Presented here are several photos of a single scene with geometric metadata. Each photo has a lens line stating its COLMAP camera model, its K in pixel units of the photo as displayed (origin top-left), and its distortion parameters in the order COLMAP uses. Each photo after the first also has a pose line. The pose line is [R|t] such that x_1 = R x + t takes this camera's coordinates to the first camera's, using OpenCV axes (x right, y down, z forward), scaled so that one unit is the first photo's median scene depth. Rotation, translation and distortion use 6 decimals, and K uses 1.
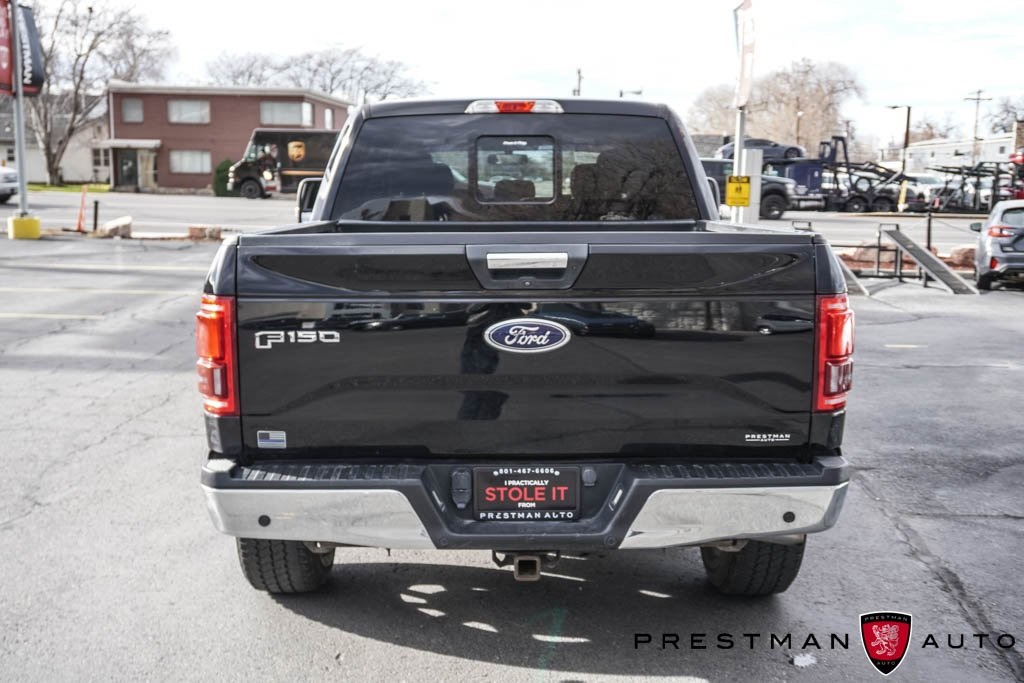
lens RADIAL K [[1074.2, 0, 510.4], [0, 1074.2, 342.0], [0, 0, 1]] dist [0.005823, 0.000000]
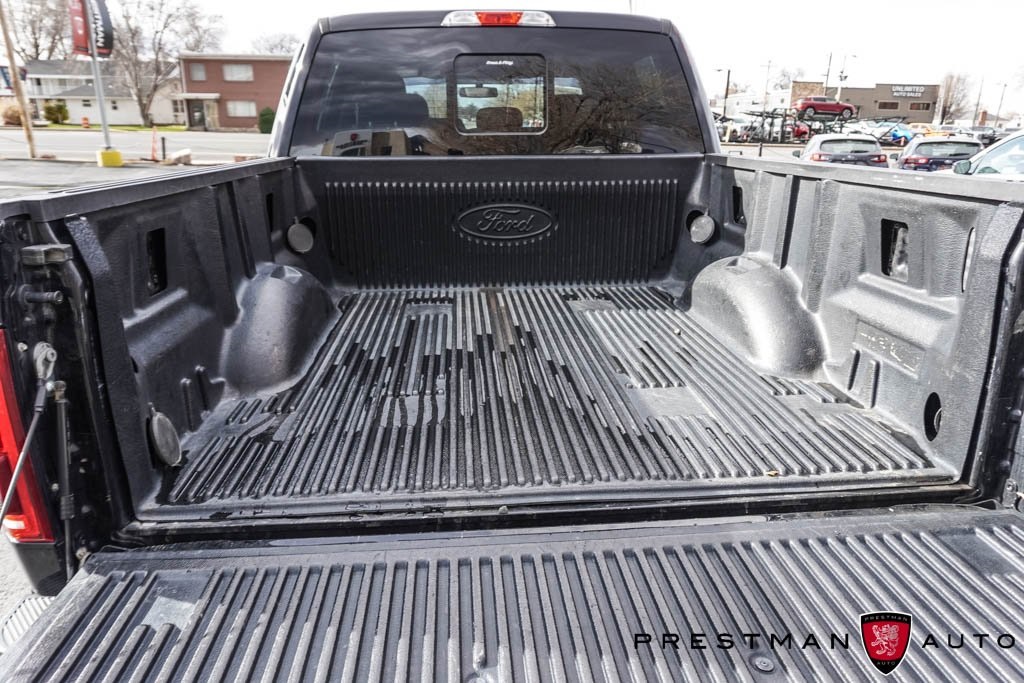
lens RADIAL K [[681.8, 0, 515.8], [0, 681.8, 339.5], [0, 0, 1]] dist [-0.033129, 0.016249]
pose [[0.997210, -0.024604, 0.070478, -0.005507], [0.012950, 0.986826, 0.161269, -0.010747], [-0.073517, -0.159906, 0.984391, 0.086641]]
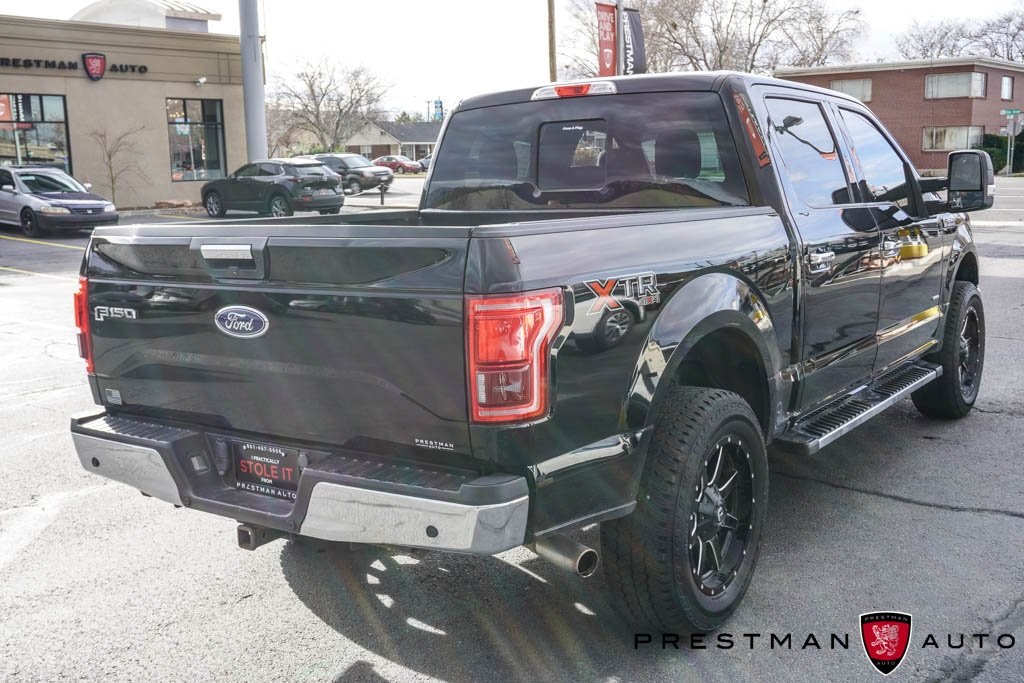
lens RADIAL K [[1074.2, 0, 510.3], [0, 1074.2, 346.9], [0, 0, 1]] dist [0.005823, 0.000000]
pose [[0.811719, 0.067191, -0.580170, 0.109657], [-0.054242, 0.997740, 0.039661, -0.004845], [0.581524, -0.000724, 0.813529, 0.036321]]
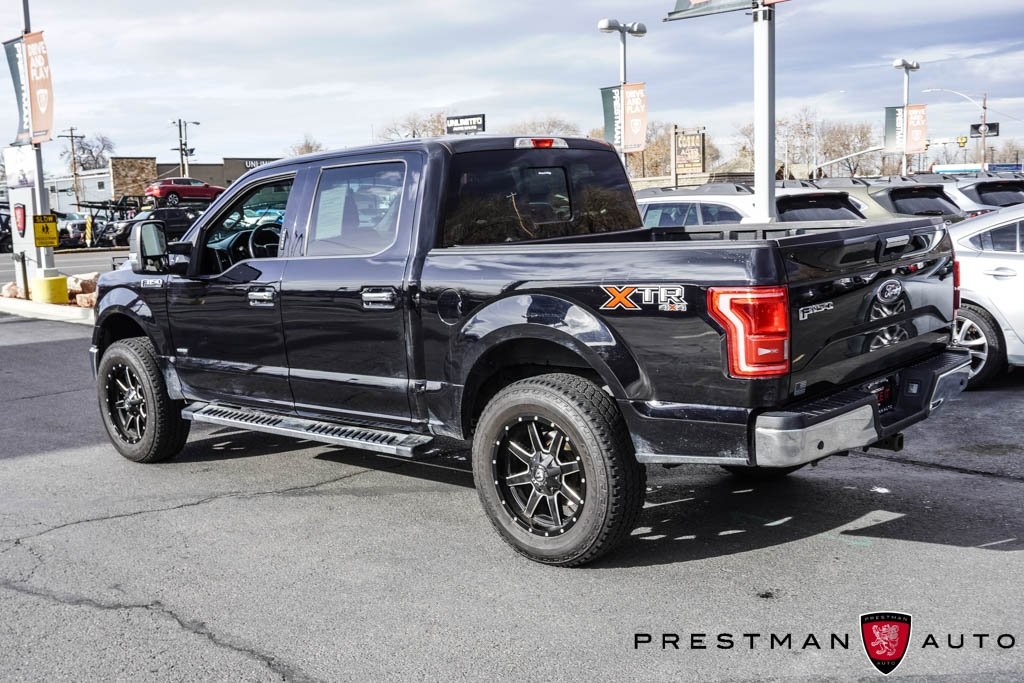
lens RADIAL K [[1074.2, 0, 508.1], [0, 1074.2, 336.8], [0, 0, 1]] dist [0.005823, 0.000000]
pose [[0.684395, -0.129124, 0.717587, -0.187949], [0.156280, 0.987298, 0.028604, -0.008983], [-0.712166, 0.092568, 0.695881, 0.041706]]
